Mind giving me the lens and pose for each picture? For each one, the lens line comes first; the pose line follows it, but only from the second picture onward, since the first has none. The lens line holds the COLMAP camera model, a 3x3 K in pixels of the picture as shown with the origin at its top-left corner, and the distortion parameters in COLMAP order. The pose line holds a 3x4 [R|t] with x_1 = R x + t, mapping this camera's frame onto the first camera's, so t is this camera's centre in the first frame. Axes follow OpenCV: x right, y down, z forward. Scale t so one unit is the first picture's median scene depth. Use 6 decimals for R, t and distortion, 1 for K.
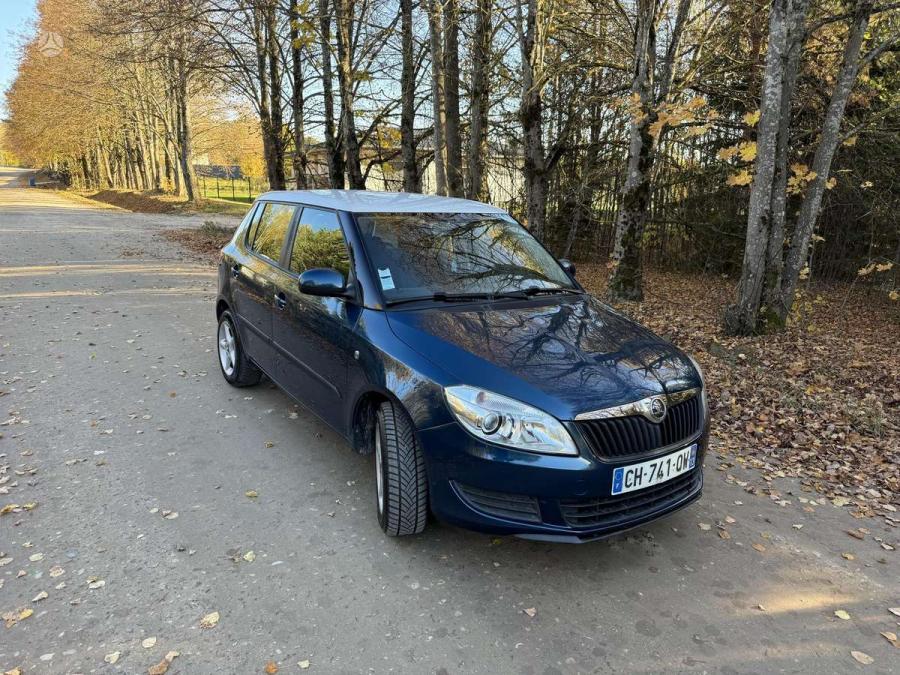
lens RADIAL K [[640.8, 0, 450.0], [0, 640.8, 337.5], [0, 0, 1]] dist [0.022443, -0.024617]
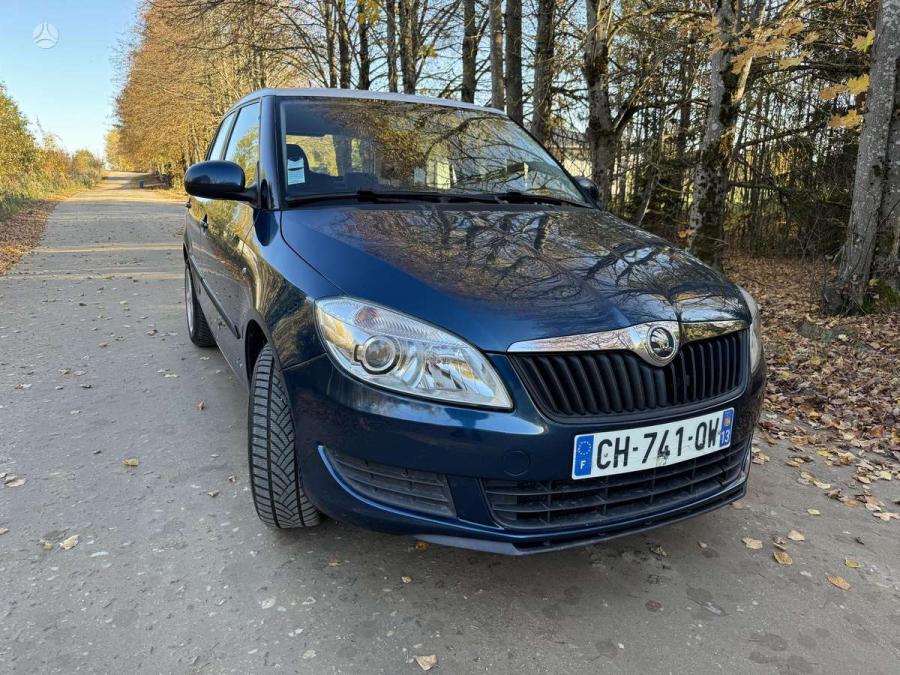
lens RADIAL K [[641.6, 0, 448.9], [0, 641.6, 342.6], [0, 0, 1]] dist [0.002426, -0.002600]
pose [[0.990154, 0.022887, -0.138098, 0.143840], [-0.022485, 0.999737, 0.004472, 0.077516], [0.138165, -0.001323, 0.990408, 0.257371]]
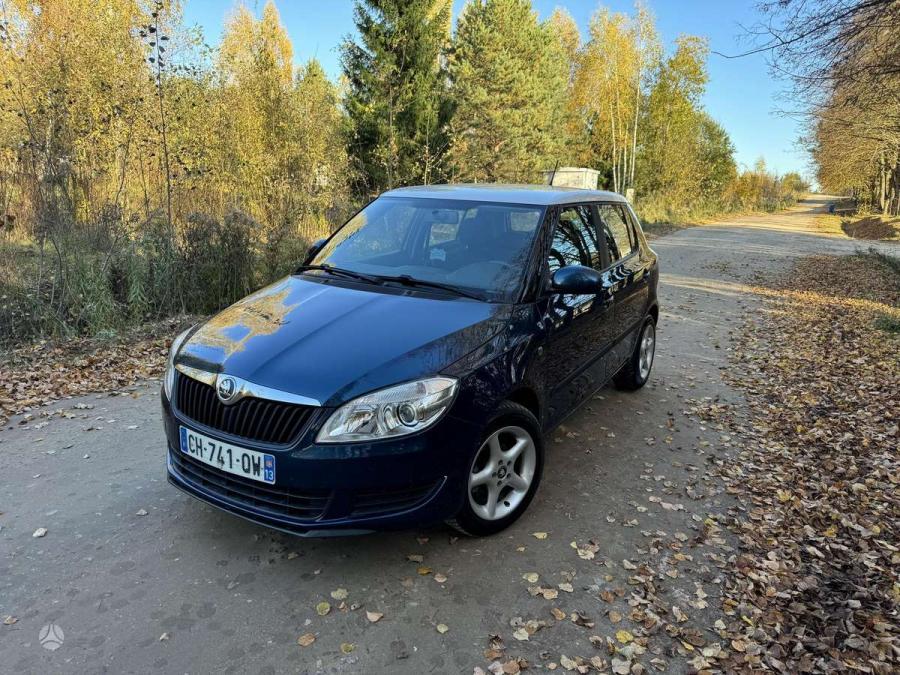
lens RADIAL K [[642.9, 0, 447.2], [0, 642.9, 334.6], [0, 0, 1]] dist [0.031918, -0.035739]
pose [[0.425261, 0.183890, -0.886193, 0.872484], [-0.227682, 0.969390, 0.091895, -0.084832], [0.875964, 0.162691, 0.454112, 0.578095]]
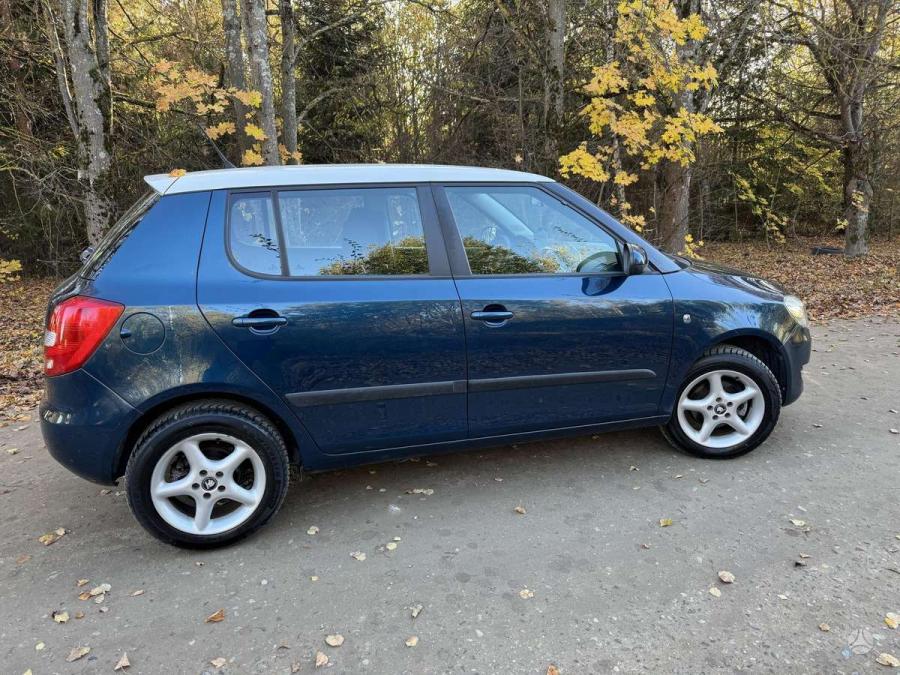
lens RADIAL K [[640.8, 0, 450.0], [0, 640.8, 337.5], [0, 0, 1]] dist [0.022443, -0.024617]
pose [[0.272510, -0.267515, 0.924215, -0.943844], [0.251330, 0.947011, 0.200007, -0.192347], [-0.928747, 0.177779, 0.325305, 0.807502]]
